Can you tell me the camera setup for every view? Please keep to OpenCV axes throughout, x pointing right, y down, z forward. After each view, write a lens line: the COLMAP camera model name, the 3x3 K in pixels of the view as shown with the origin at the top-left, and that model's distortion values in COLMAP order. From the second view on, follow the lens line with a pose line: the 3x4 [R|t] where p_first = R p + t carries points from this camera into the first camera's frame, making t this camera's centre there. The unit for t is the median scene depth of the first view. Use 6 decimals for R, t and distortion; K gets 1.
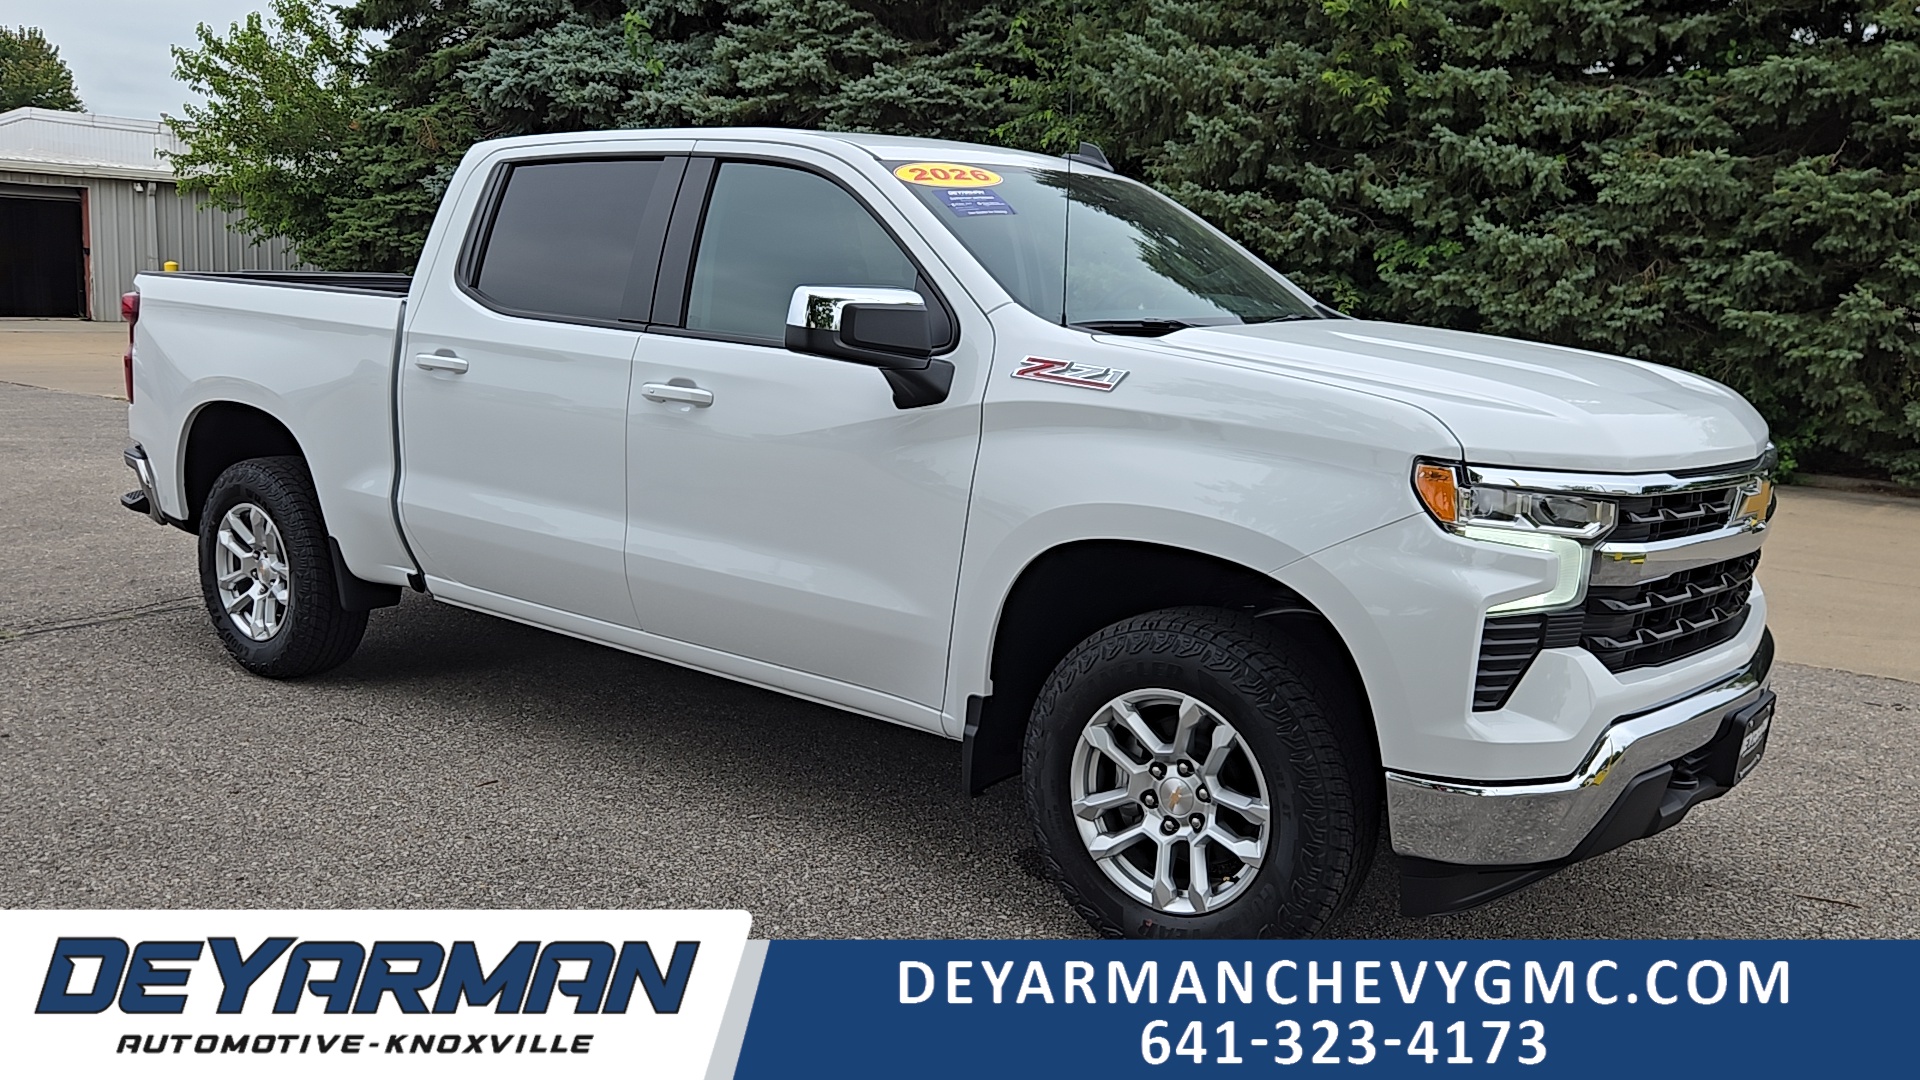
lens RADIAL K [[1588.5, 0, 956.7], [0, 1588.5, 540.2], [0, 0, 1]] dist [0.013472, 0.001275]
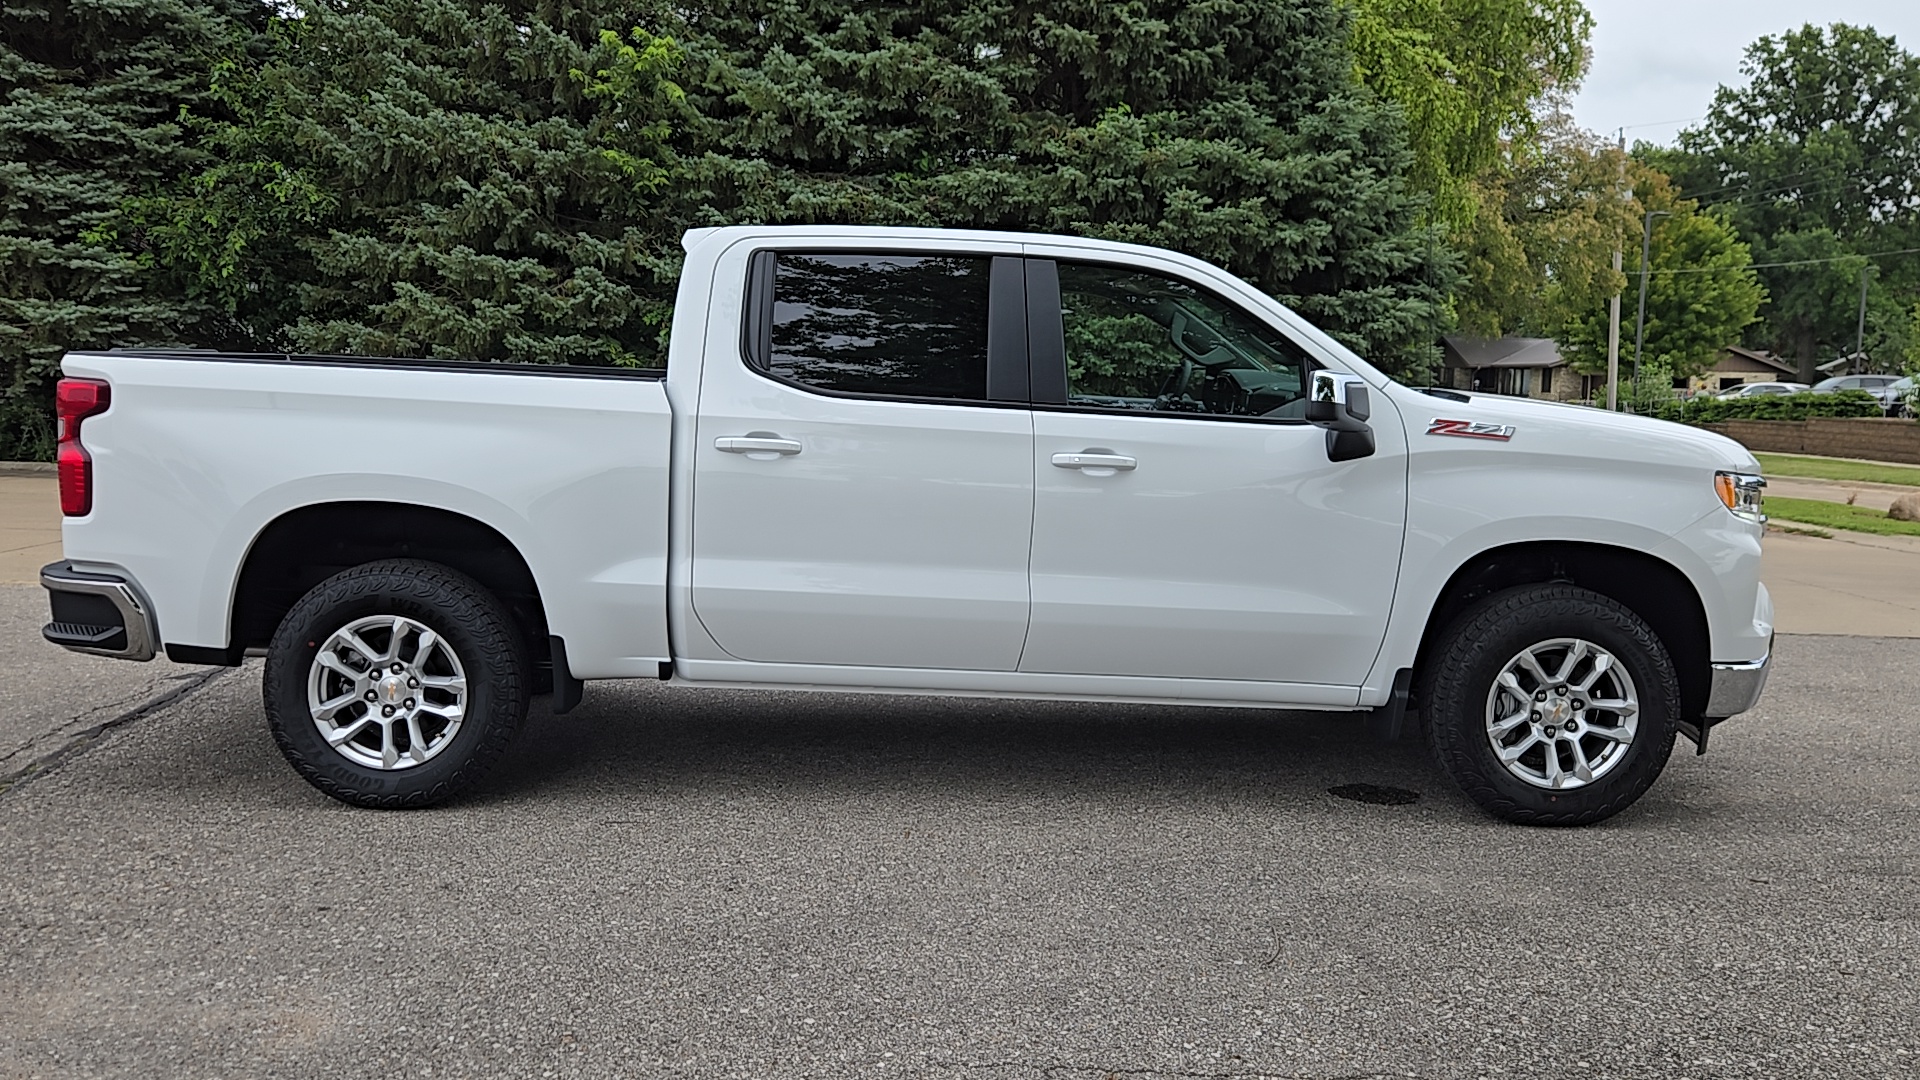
lens RADIAL K [[1588.5, 0, 956.7], [0, 1588.5, 540.2], [0, 0, 1]] dist [0.013472, 0.001275]
pose [[0.776352, -0.078944, 0.625336, -0.319205], [0.099878, 0.994998, 0.001613, -0.014566], [-0.622335, 0.061205, 0.780354, 0.046810]]
